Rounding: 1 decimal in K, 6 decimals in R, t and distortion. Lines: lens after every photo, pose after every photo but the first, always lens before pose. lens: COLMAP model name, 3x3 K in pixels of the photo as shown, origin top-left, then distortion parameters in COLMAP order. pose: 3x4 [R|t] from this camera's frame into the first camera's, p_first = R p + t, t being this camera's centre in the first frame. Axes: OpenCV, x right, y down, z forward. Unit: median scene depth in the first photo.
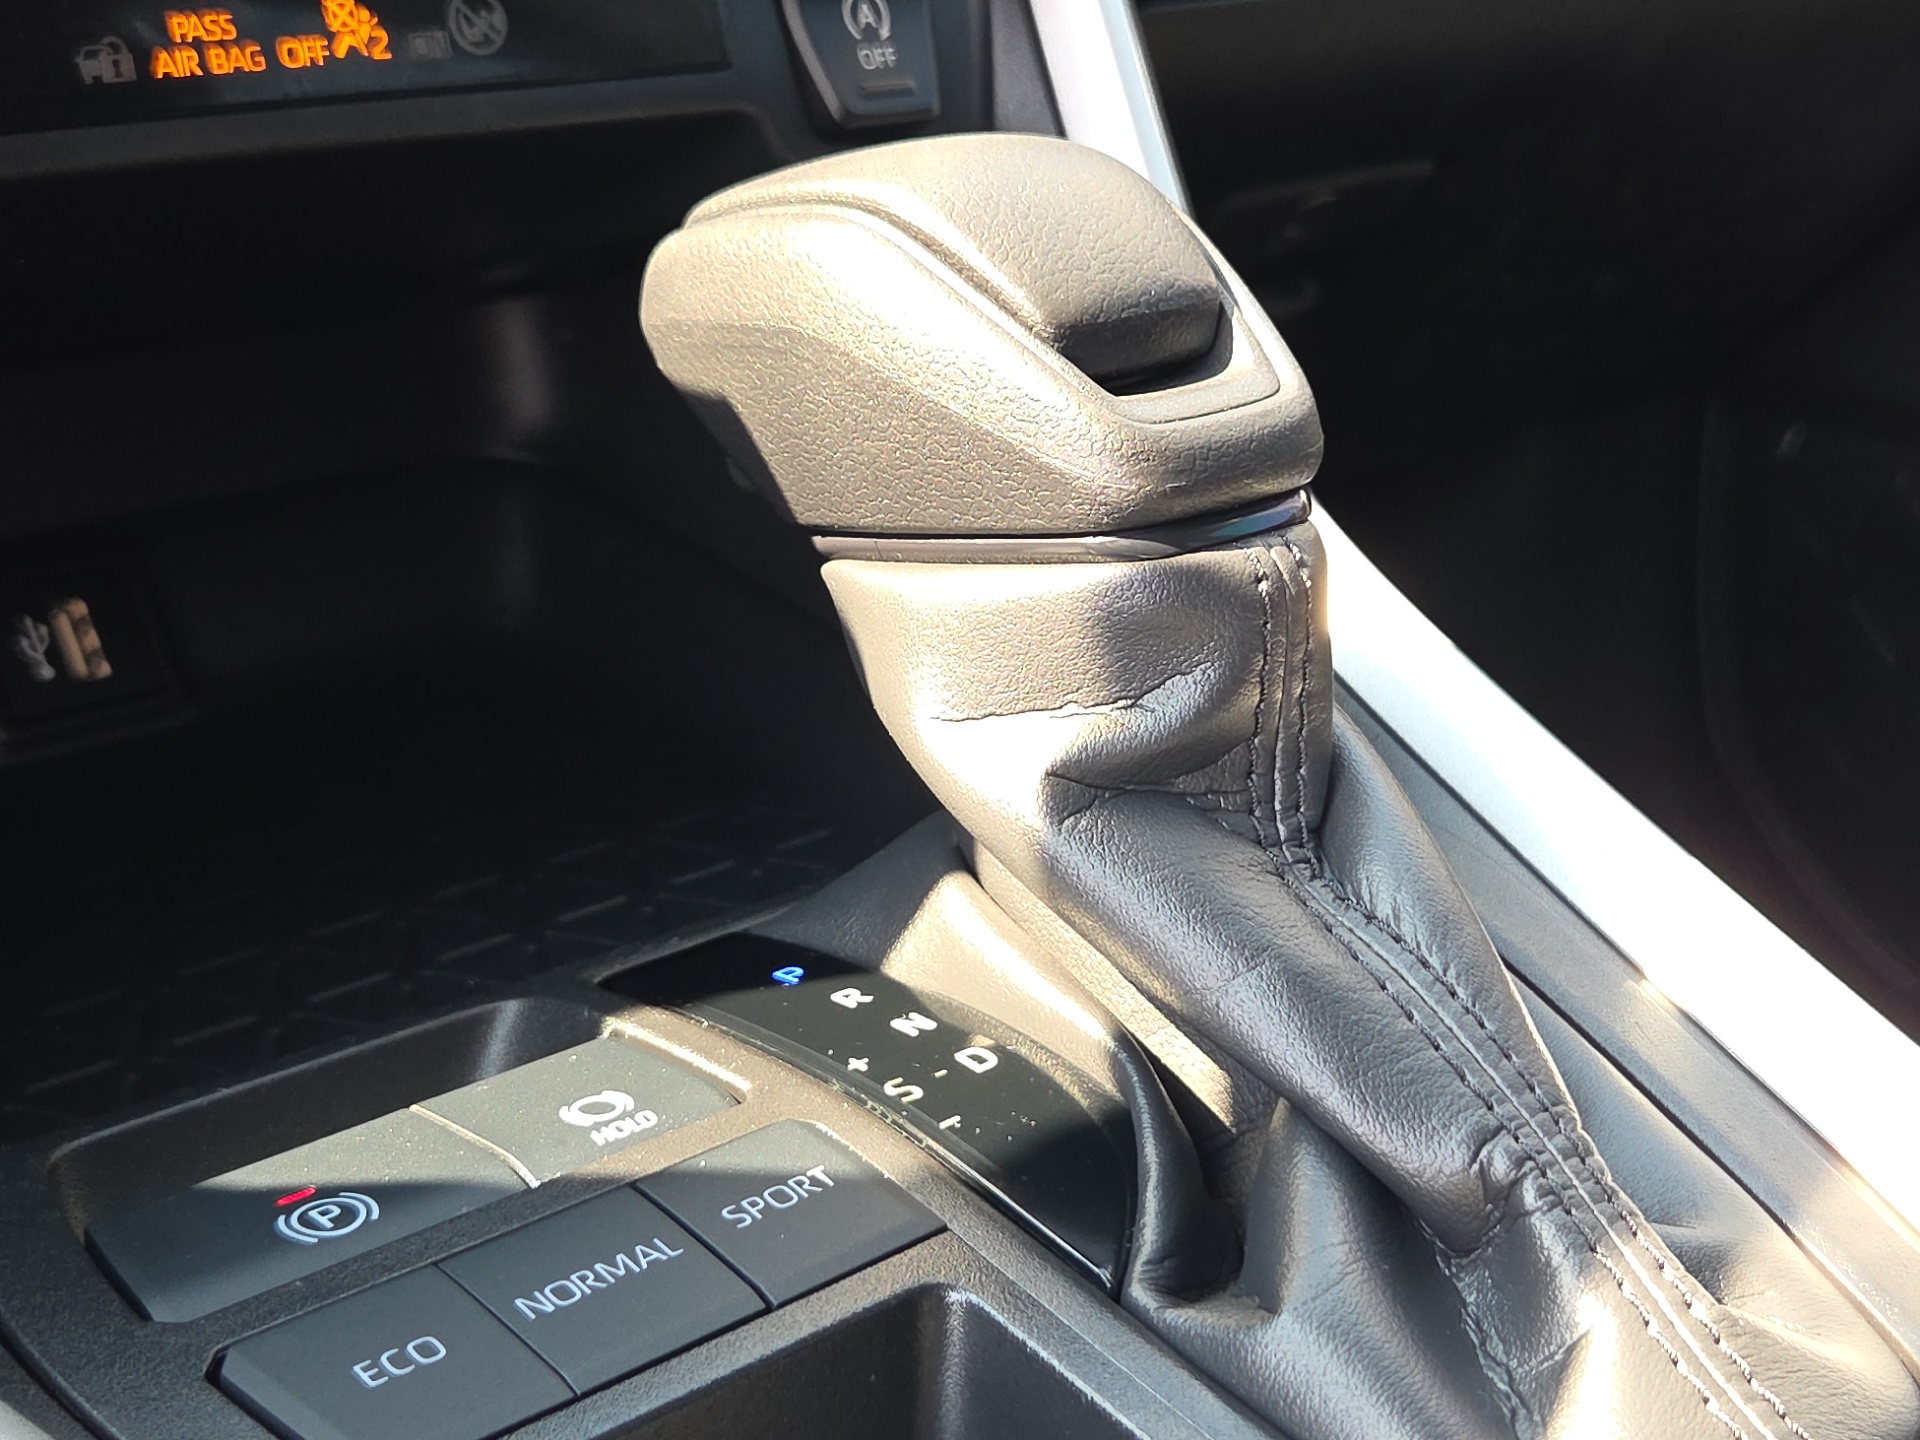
lens RADIAL K [[2801.3, 0, 973.9], [0, 2801.3, 711.9], [0, 0, 1]] dist [-0.010090, 0.000000]
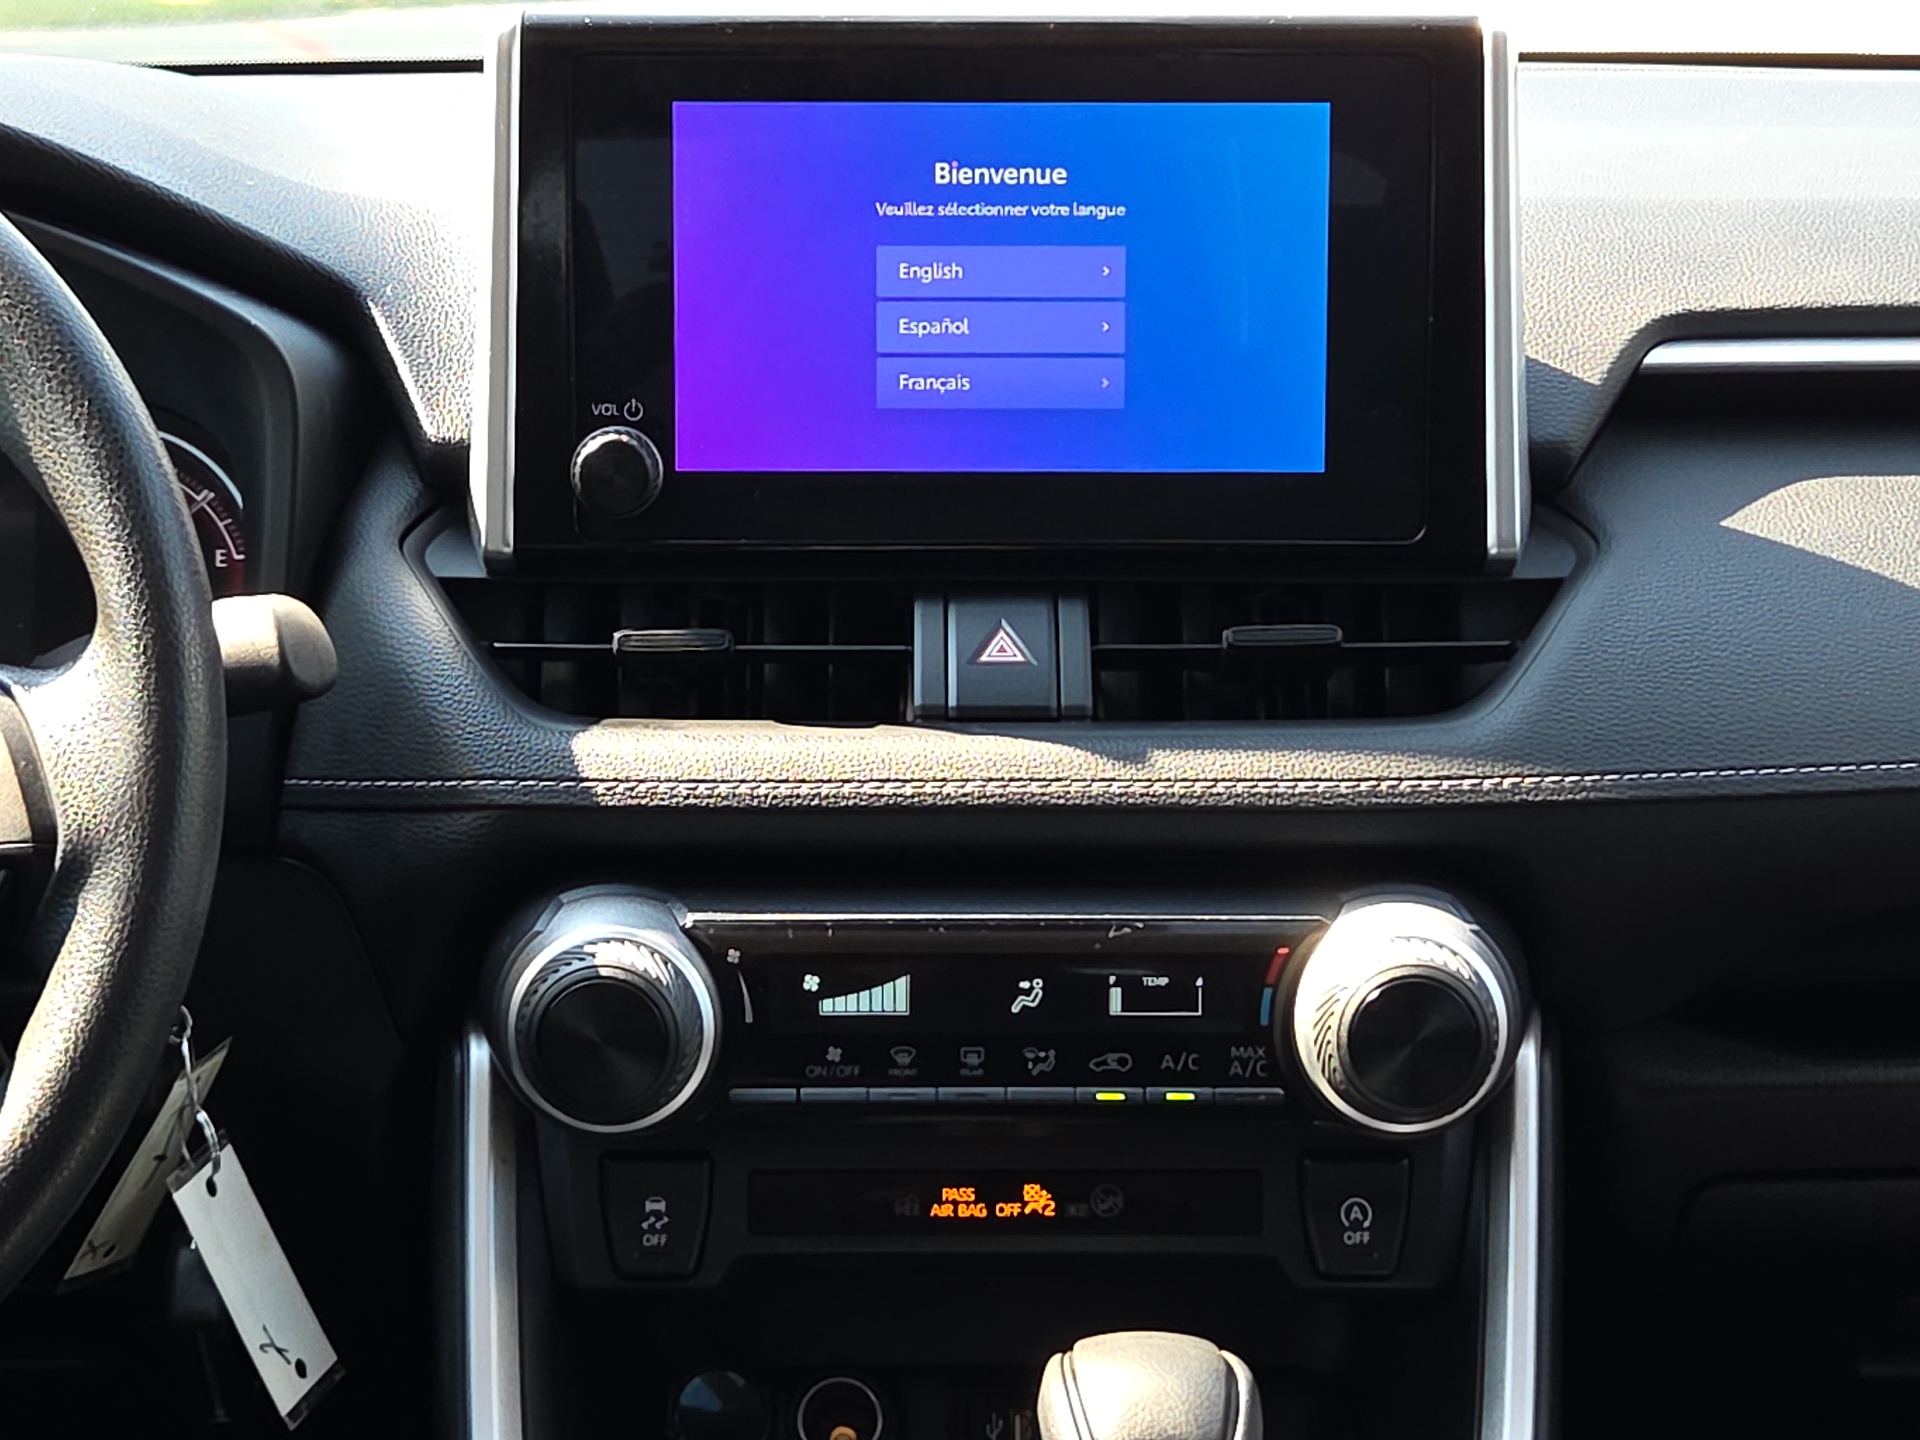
lens RADIAL K [[3872.5, 0, 902.4], [0, 3872.5, 701.4], [0, 0, 1]] dist [0.020247, 0.000000]
pose [[0.733211, 0.129746, -0.667508, 1.774019], [-0.217576, 0.974786, -0.049520, -0.496455], [0.644253, 0.181542, 0.742954, -1.425891]]
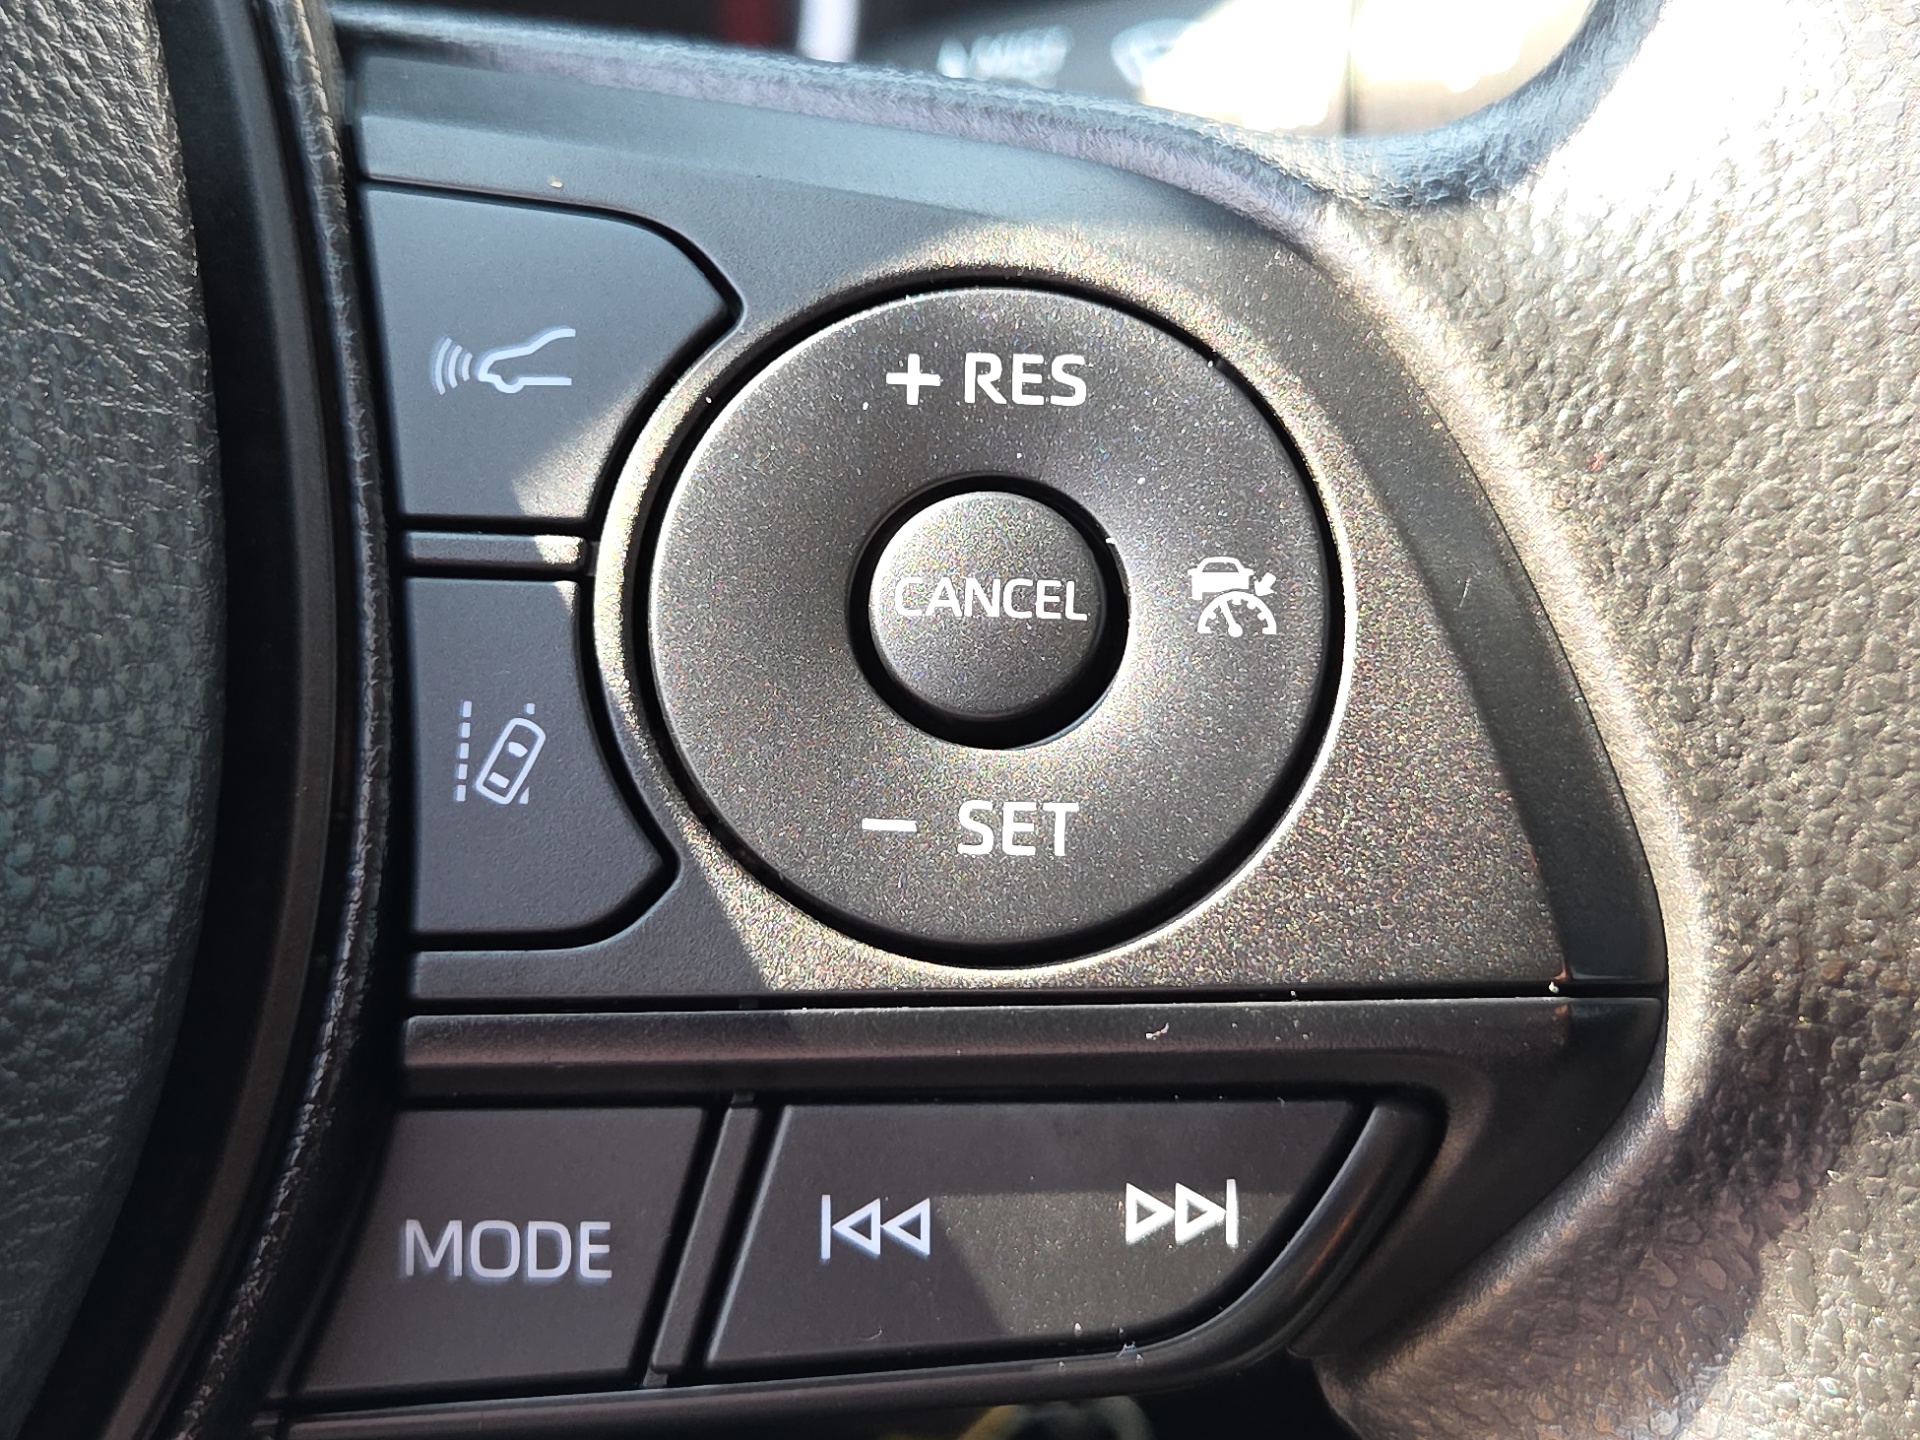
lens RADIAL K [[2801.3, 0, 972.3], [0, 2801.3, 712.8], [0, 0, 1]] dist [-0.010090, 0.000000]
pose [[0.848926, 0.248989, -0.466185, -0.424120], [-0.252551, 0.965960, 0.056022, -0.440174], [0.464265, 0.070177, 0.882912, -0.146385]]
